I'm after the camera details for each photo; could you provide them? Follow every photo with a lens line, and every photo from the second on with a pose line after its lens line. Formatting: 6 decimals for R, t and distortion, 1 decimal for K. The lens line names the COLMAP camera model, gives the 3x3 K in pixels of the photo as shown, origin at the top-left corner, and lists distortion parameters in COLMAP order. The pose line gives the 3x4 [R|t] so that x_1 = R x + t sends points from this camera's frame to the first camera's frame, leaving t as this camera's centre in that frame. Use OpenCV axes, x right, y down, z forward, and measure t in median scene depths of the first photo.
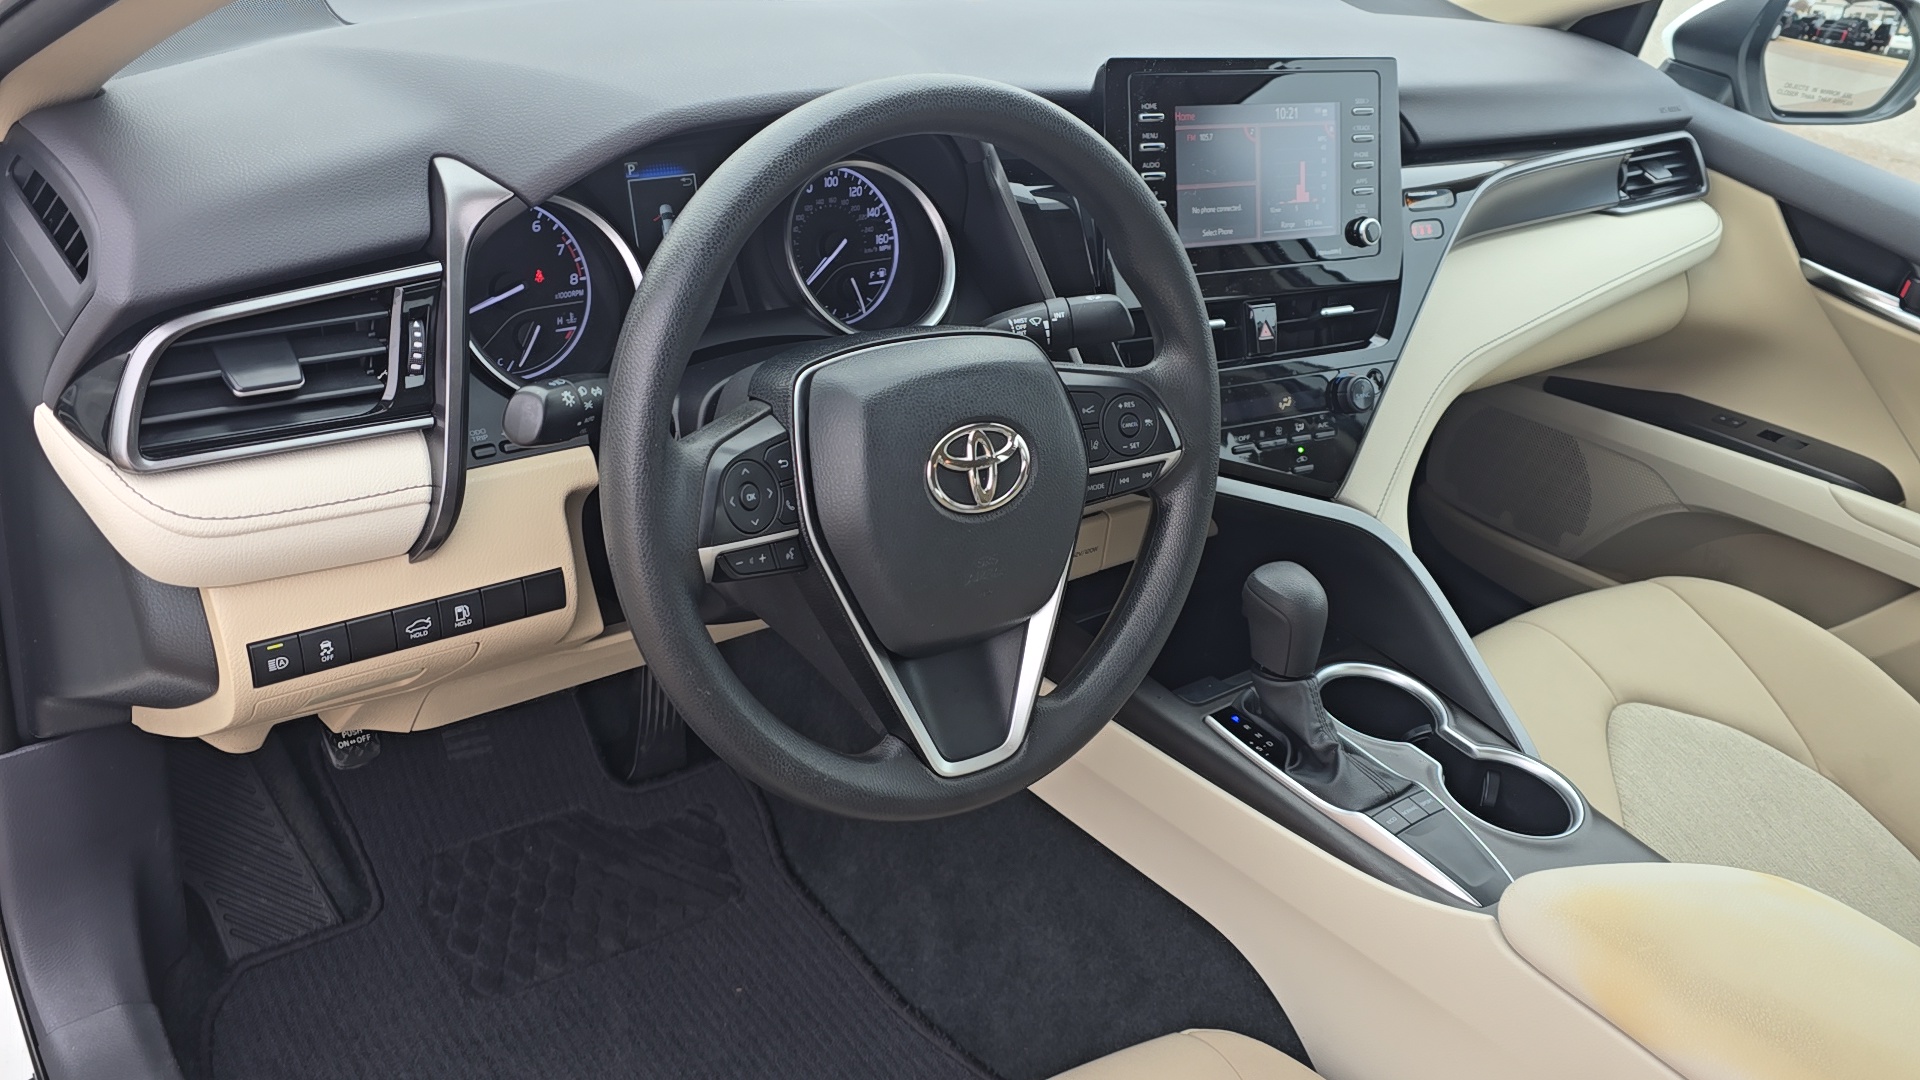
lens RADIAL K [[1587.2, 0, 974.5], [0, 1587.2, 534.6], [0, 0, 1]] dist [-0.004084, 0.009688]
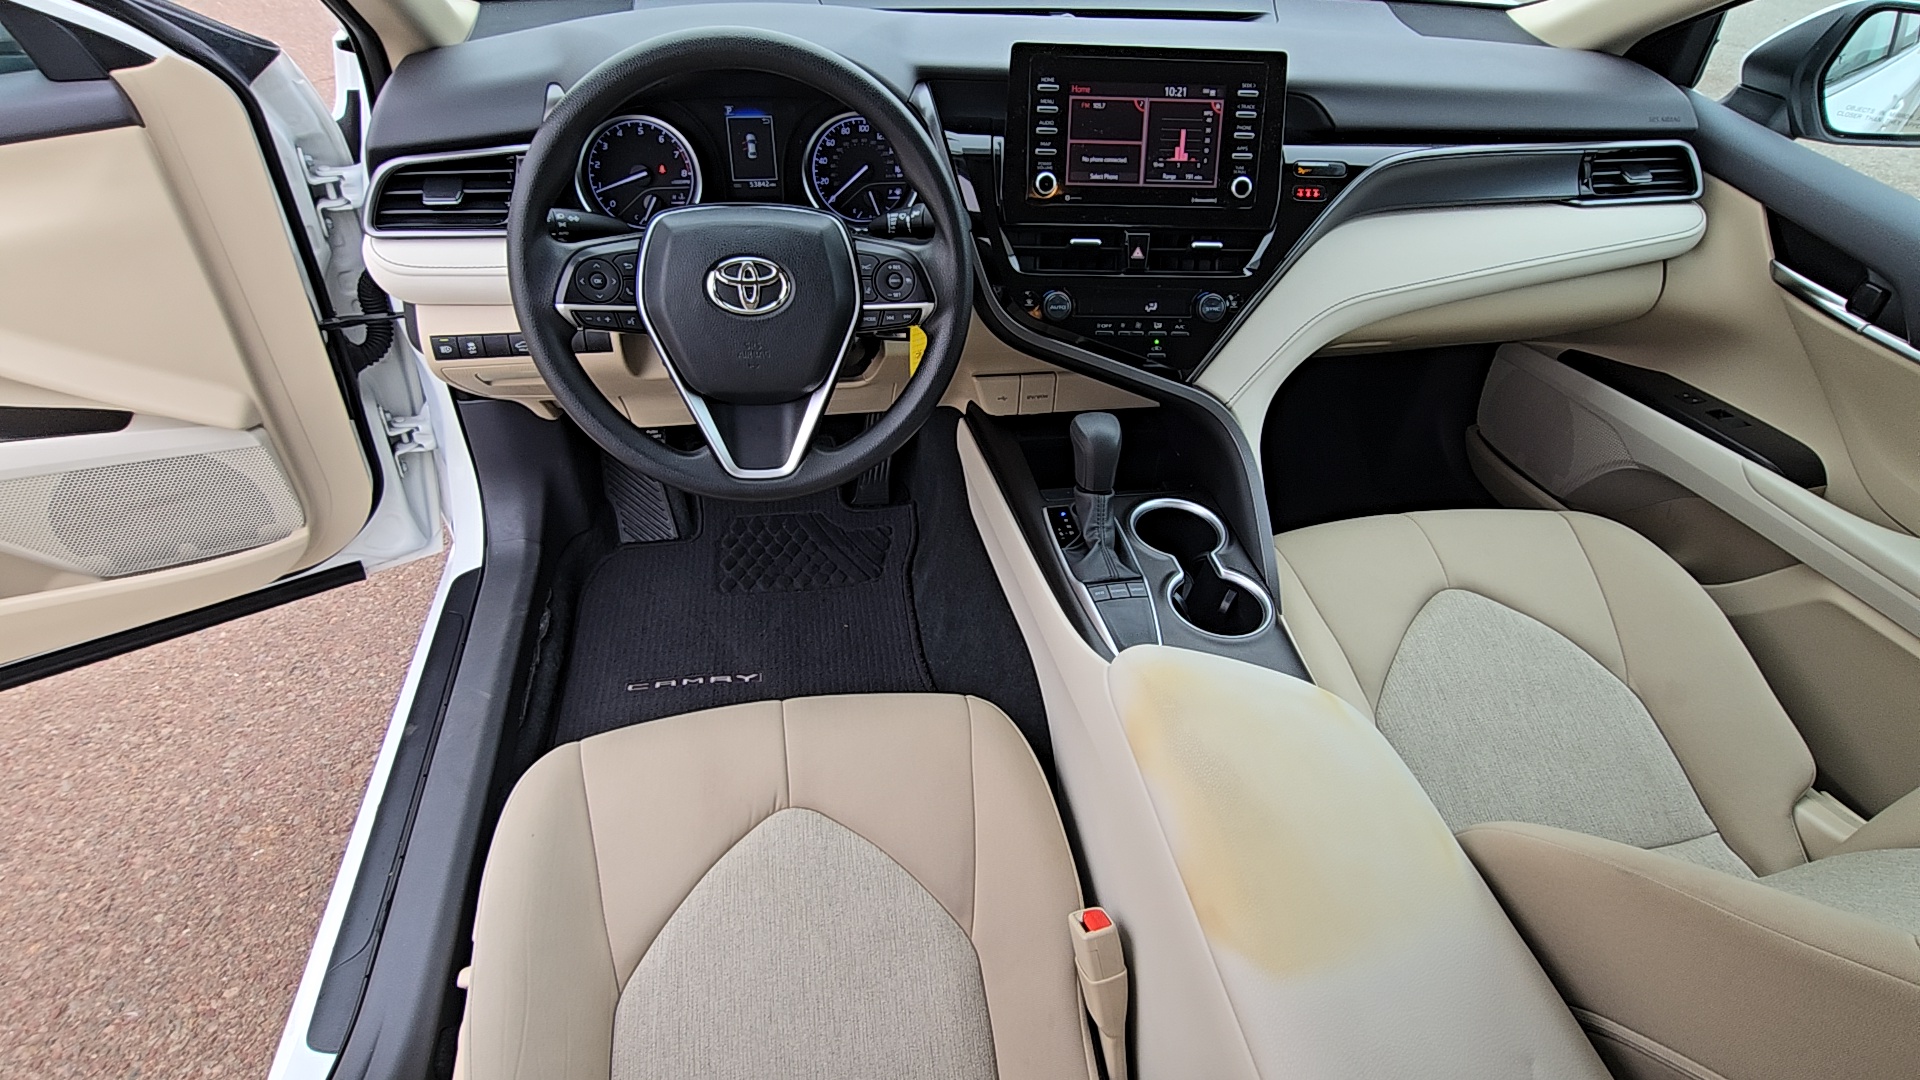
lens RADIAL K [[970.1, 0, 969.7], [0, 970.1, 539.7], [0, 0, 1]] dist [0.004481, -0.001159]
pose [[0.879431, 0.212560, -0.425933, 0.483015], [-0.163847, 0.975259, 0.148402, 0.018513], [0.446940, -0.060722, 0.892501, 0.141818]]
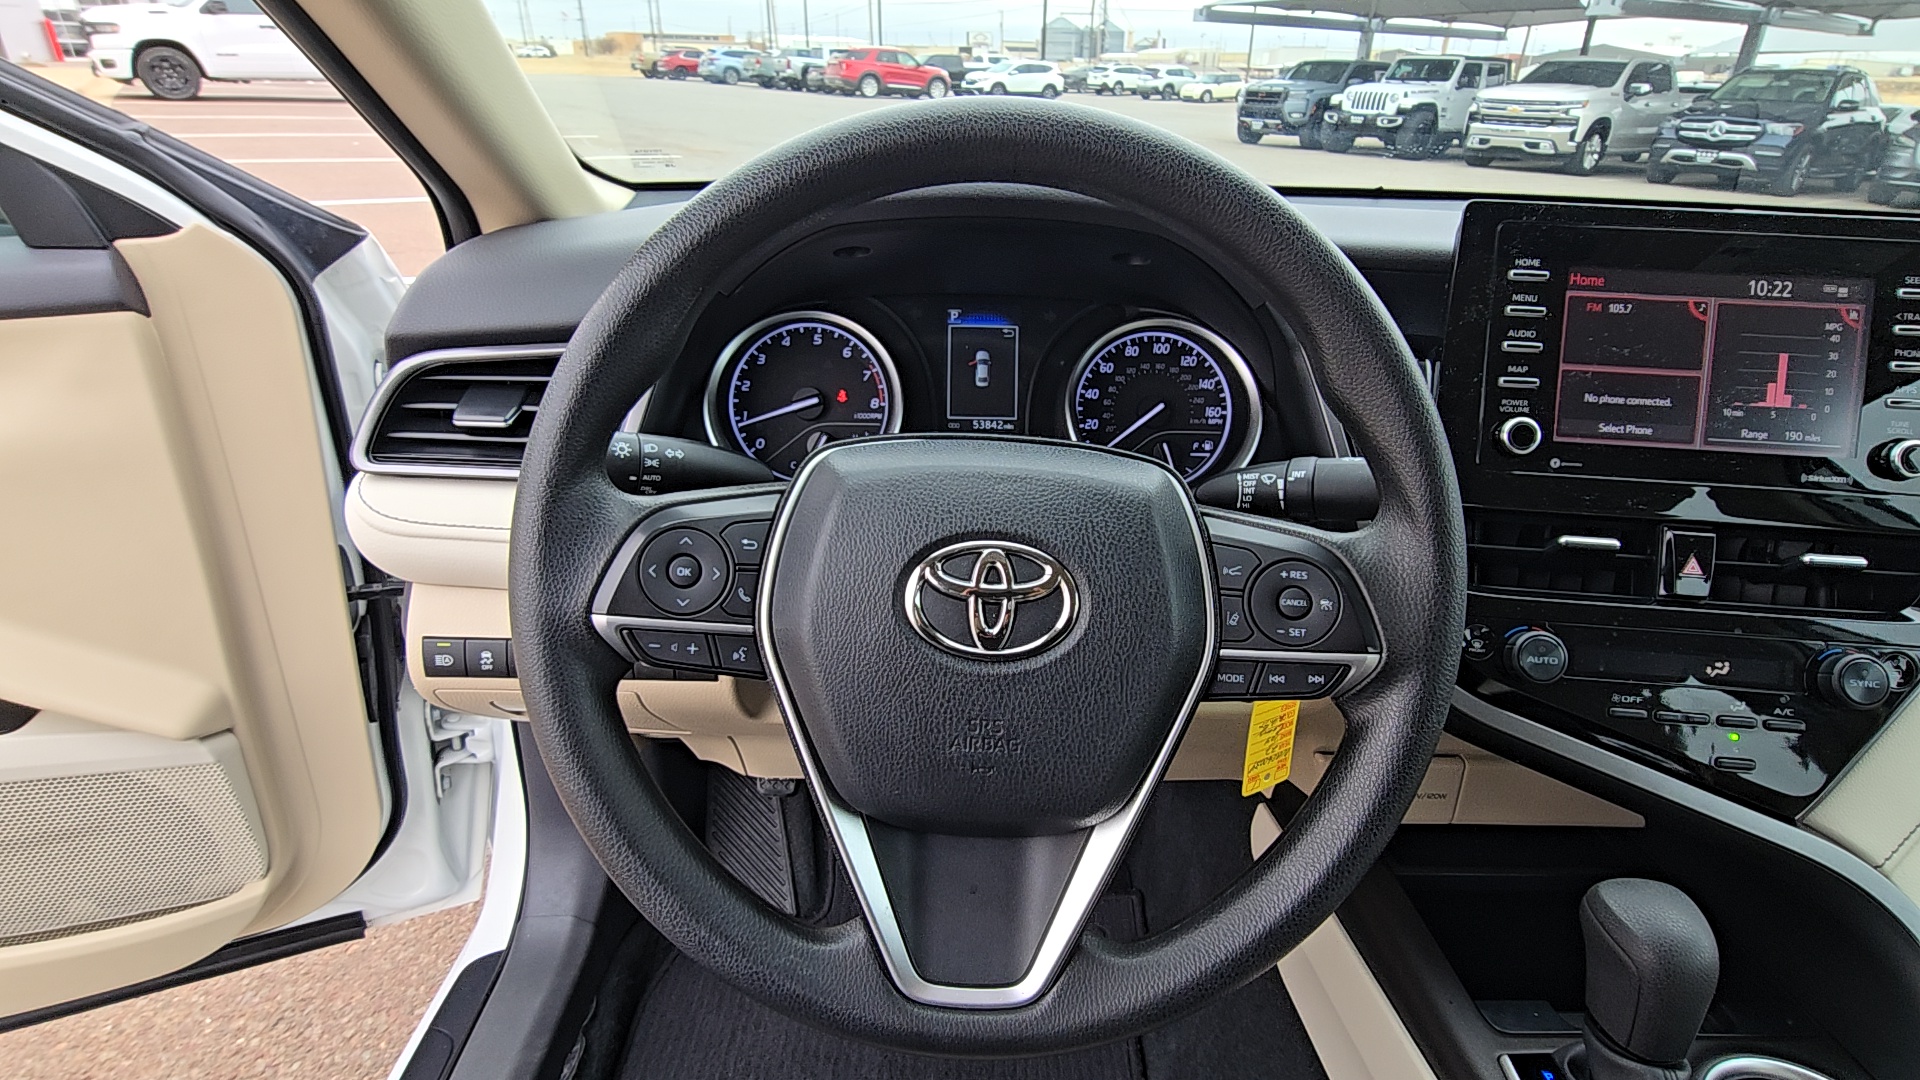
lens RADIAL K [[970.1, 0, 974.4], [0, 970.1, 541.8], [0, 0, 1]] dist [0.004481, -0.001159]
pose [[0.794488, 0.134566, -0.592183, 0.186787], [-0.233790, 0.967757, -0.093748, -0.017373], [0.560474, 0.212928, 0.800331, 0.444145]]
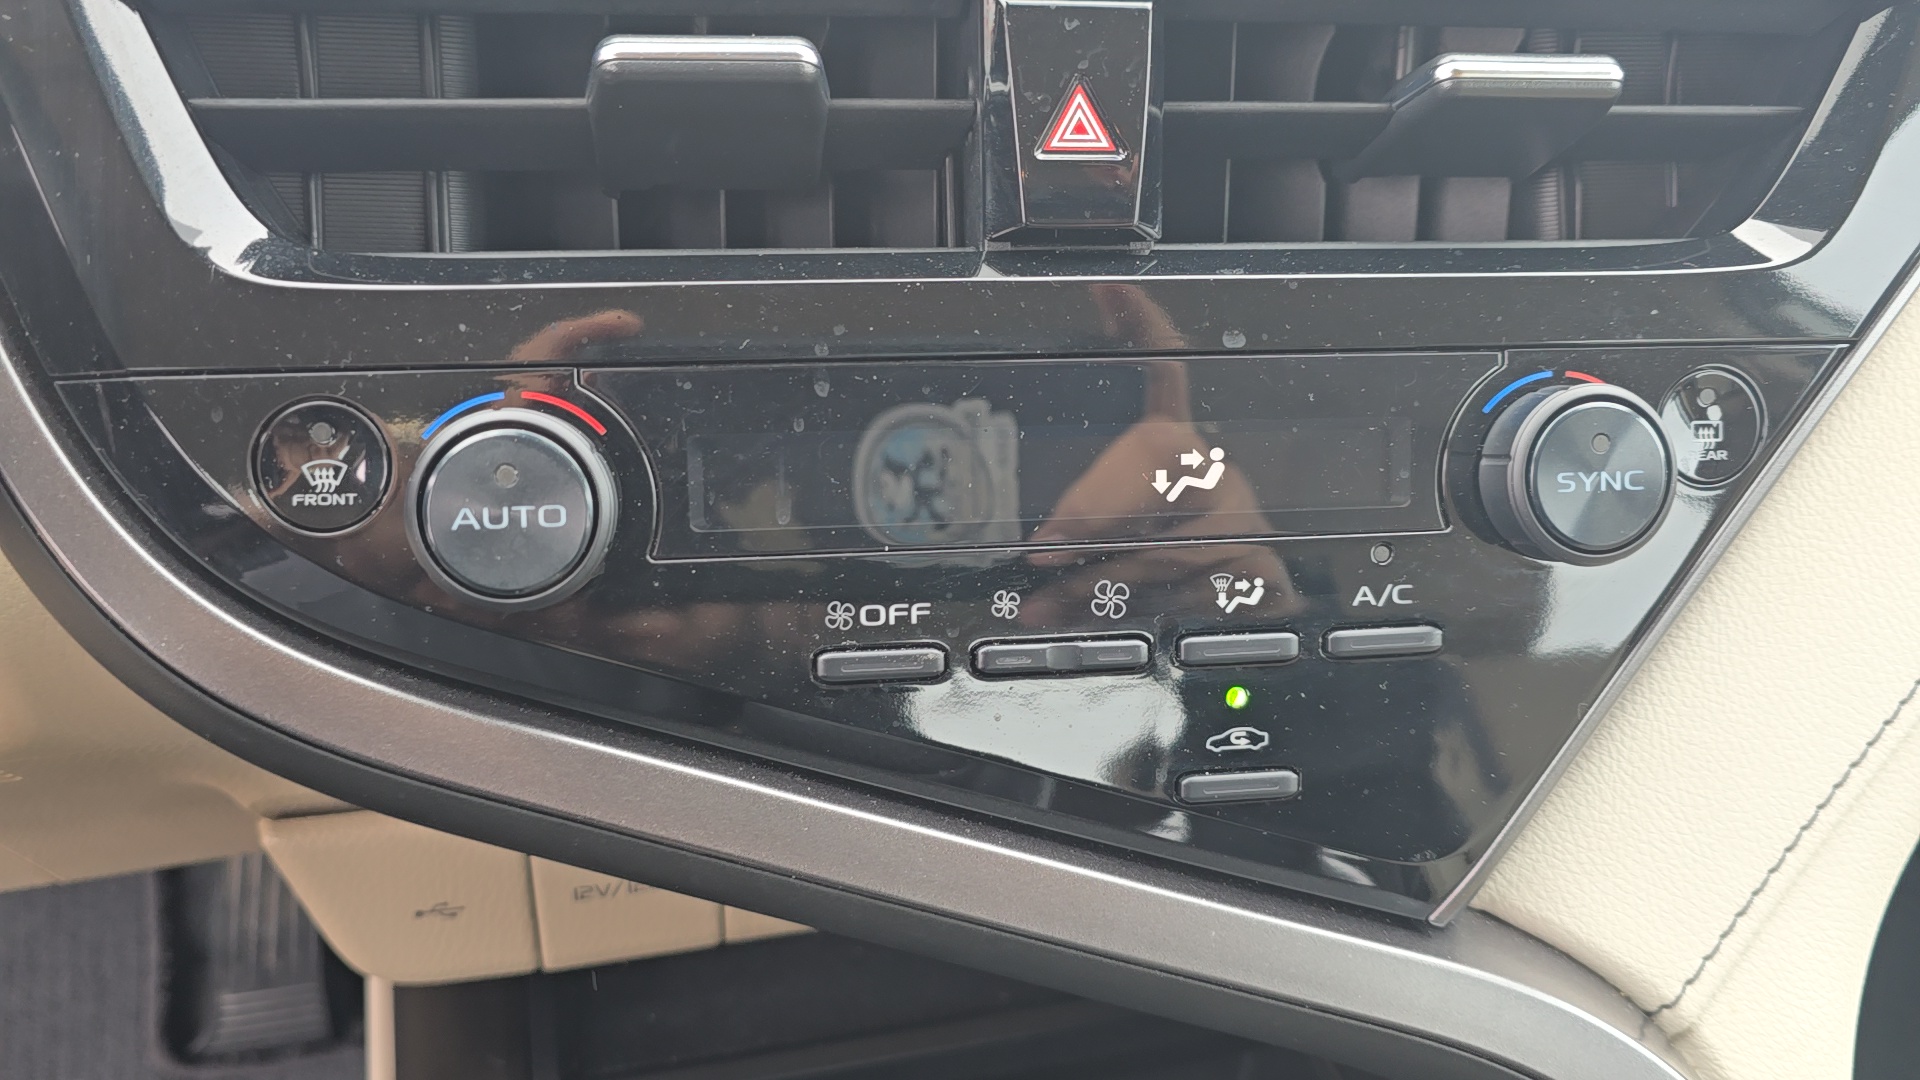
lens RADIAL K [[1587.2, 0, 970.9], [0, 1587.2, 522.0], [0, 0, 1]] dist [-0.004084, 0.009688]
pose [[0.909755, 0.134455, -0.392770, 0.263861], [-0.132441, 0.990662, 0.032361, -0.082155], [0.393453, 0.022579, 0.919067, 0.812174]]
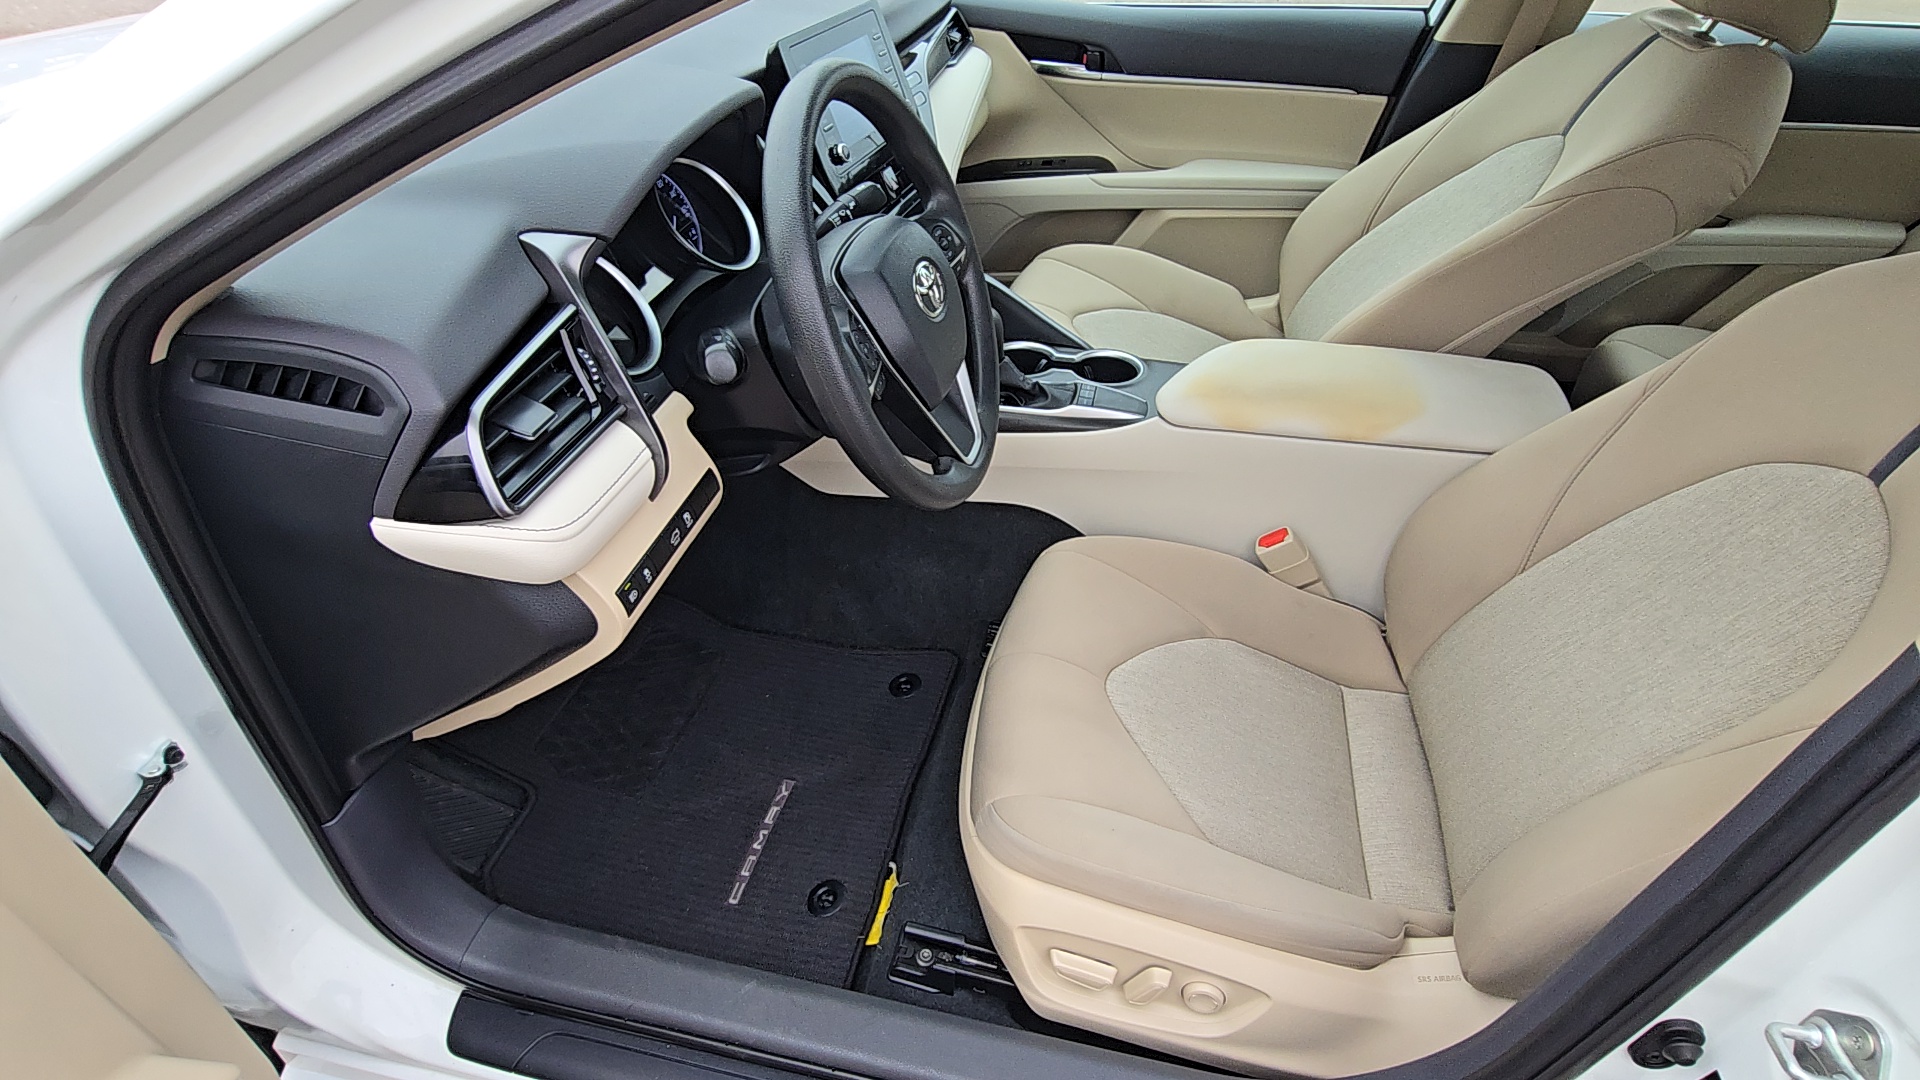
lens RADIAL K [[970.1, 0, 961.1], [0, 970.1, 549.3], [0, 0, 1]] dist [0.004481, -0.001159]
pose [[0.761744, -0.503814, 0.407330, -0.390649], [0.412483, 0.861962, 0.294753, -0.068920], [-0.499604, -0.056510, 0.864409, 0.044167]]
